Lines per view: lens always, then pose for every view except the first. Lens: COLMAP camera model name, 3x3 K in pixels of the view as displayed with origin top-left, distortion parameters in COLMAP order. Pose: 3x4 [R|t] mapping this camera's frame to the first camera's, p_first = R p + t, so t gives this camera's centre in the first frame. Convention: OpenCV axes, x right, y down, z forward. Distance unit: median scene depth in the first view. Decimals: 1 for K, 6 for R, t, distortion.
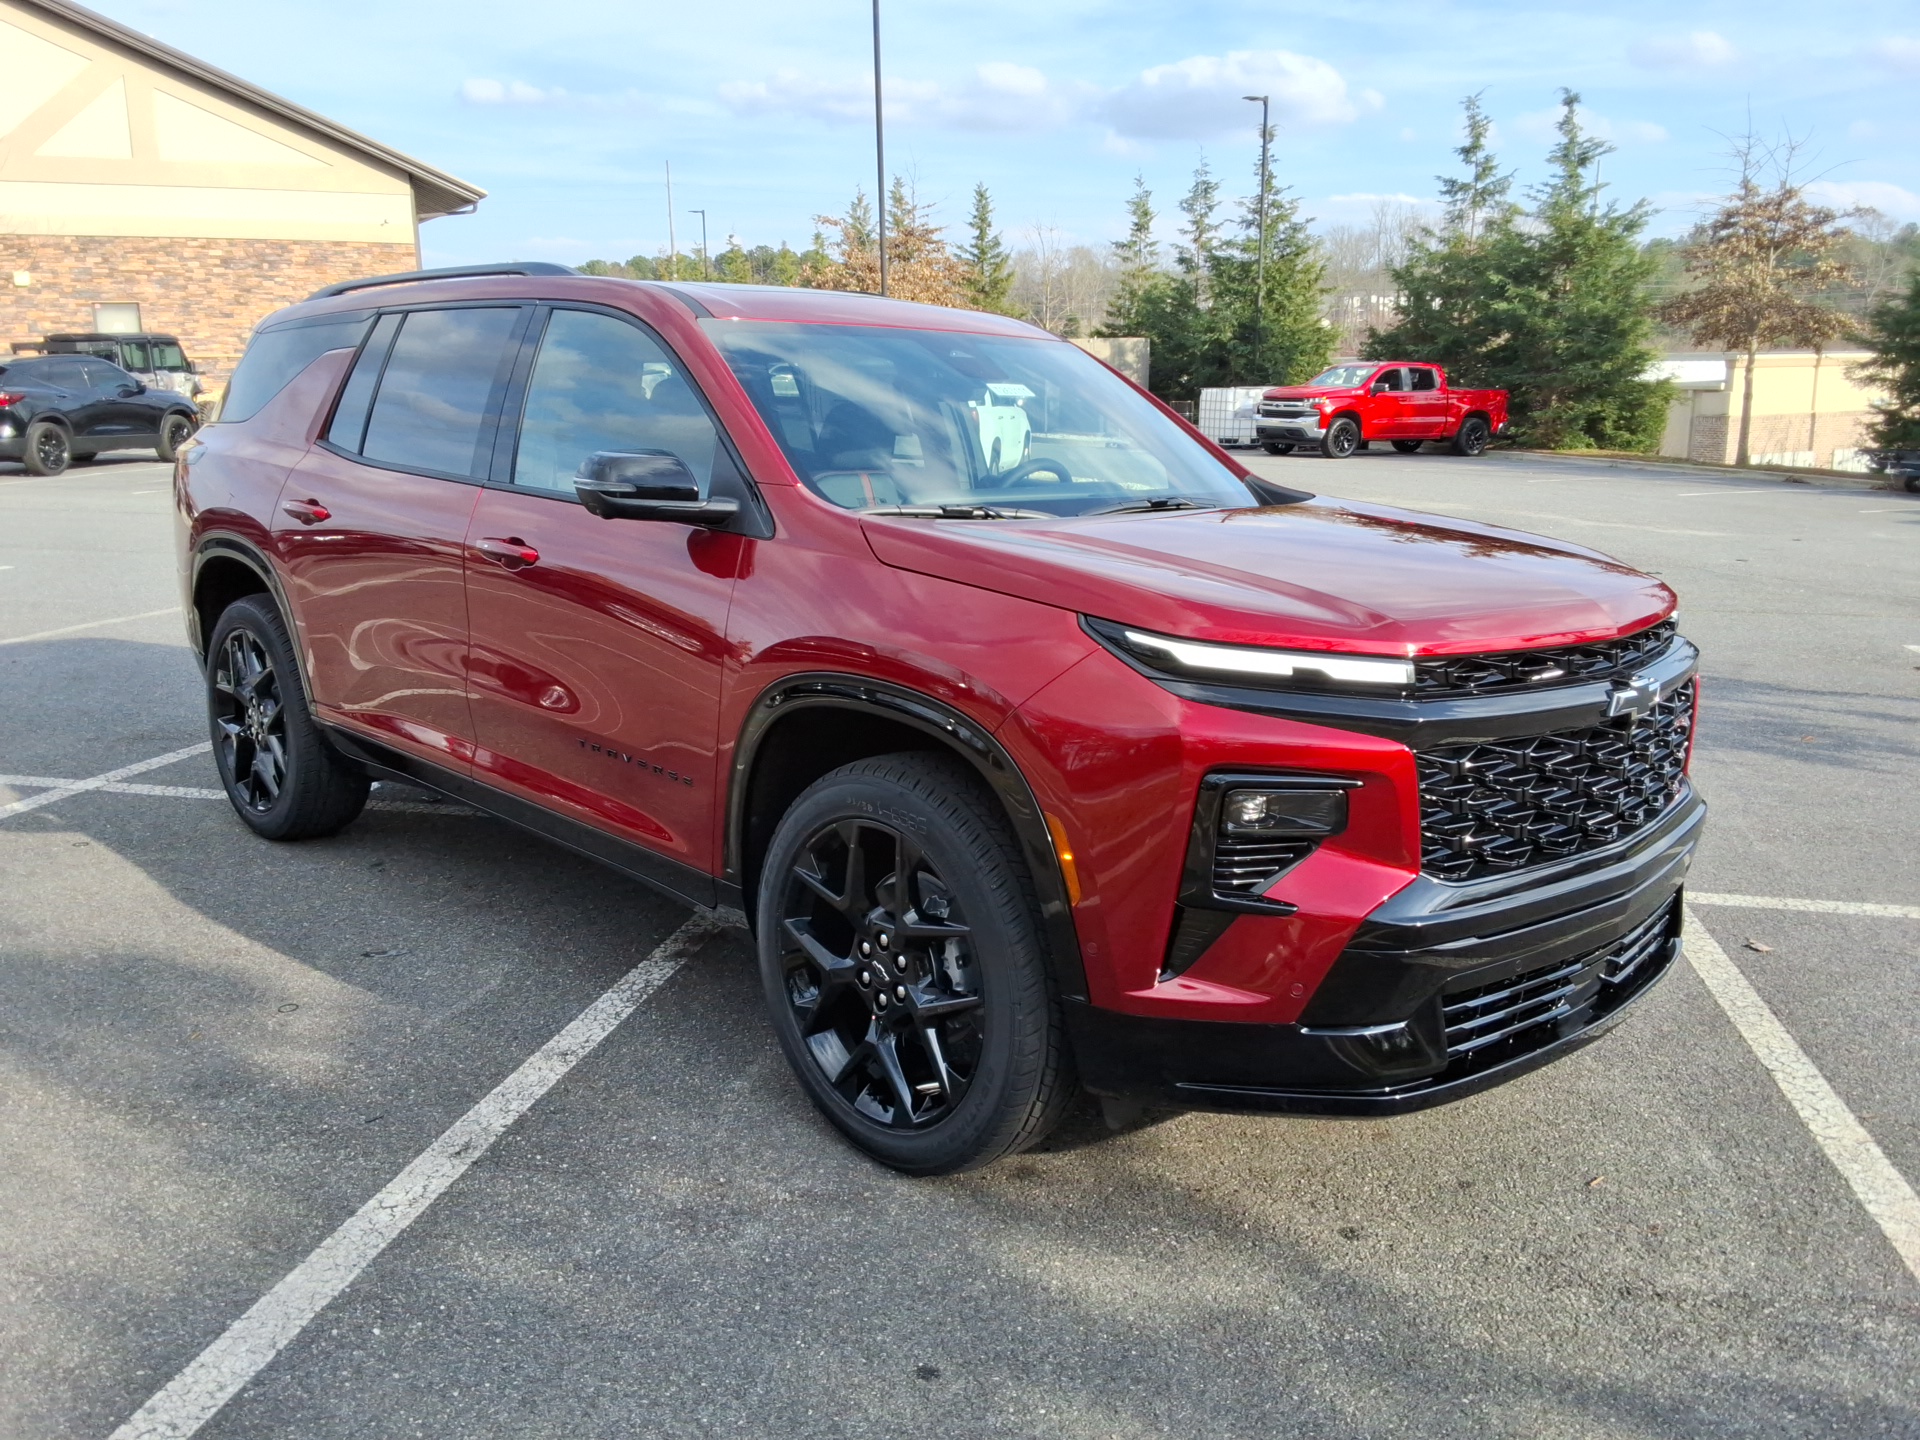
lens RADIAL K [[1549.1, 0, 969.6], [0, 1549.1, 692.5], [0, 0, 1]] dist [0.108175, -0.173126]
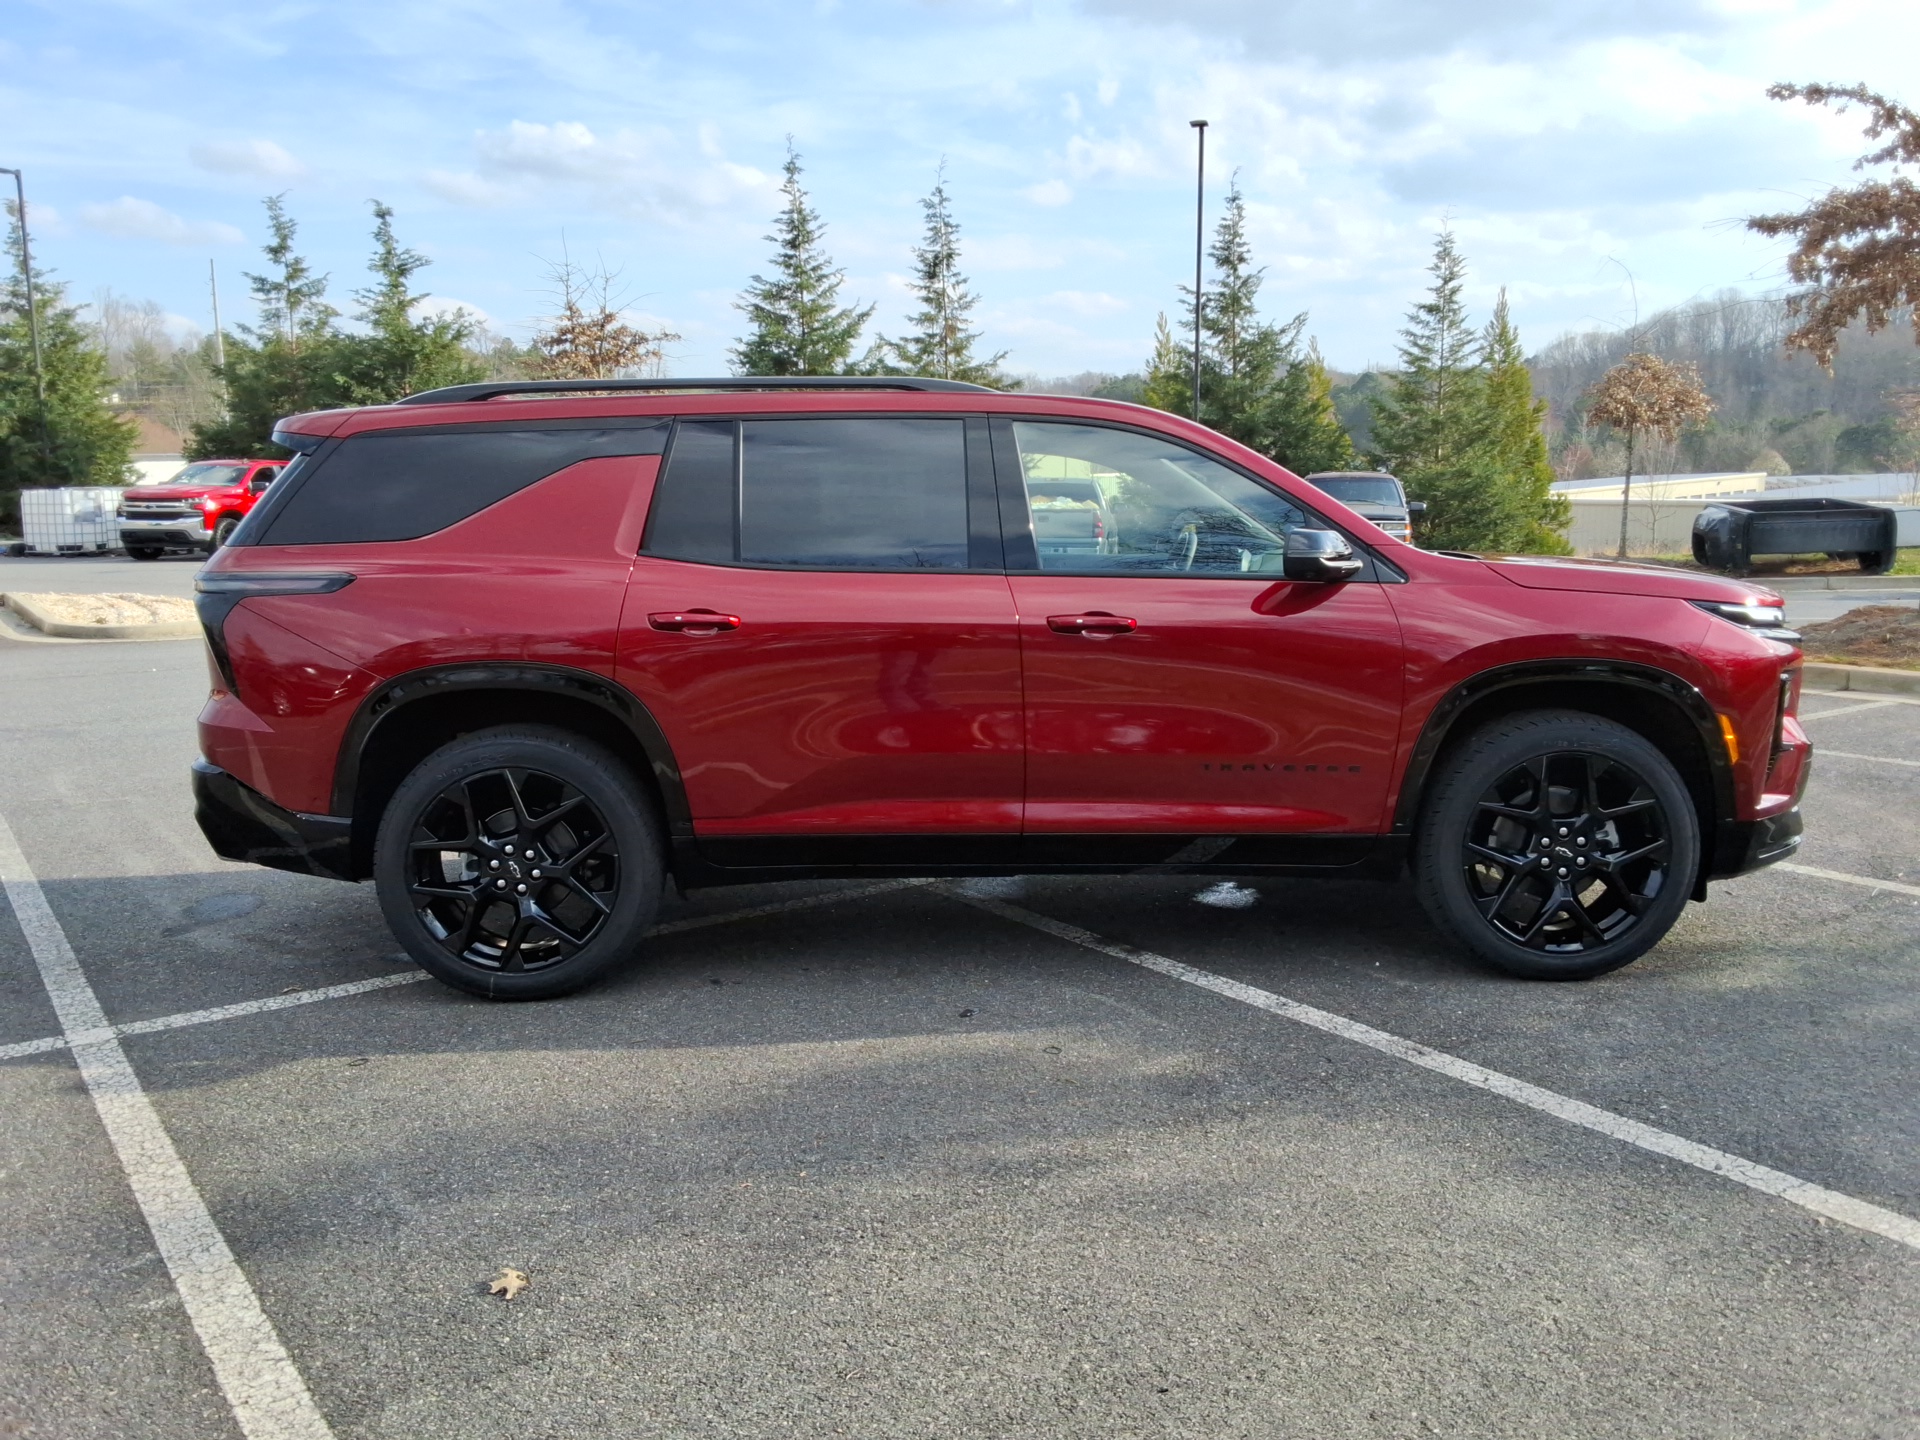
lens RADIAL K [[1549.1, 0, 969.6], [0, 1549.1, 692.5], [0, 0, 1]] dist [0.108175, -0.173126]
pose [[0.696487, -0.112375, 0.708716, -0.120659], [0.154845, 0.987929, 0.004474, -0.005889], [-0.700664, 0.106625, 0.705480, 0.023126]]
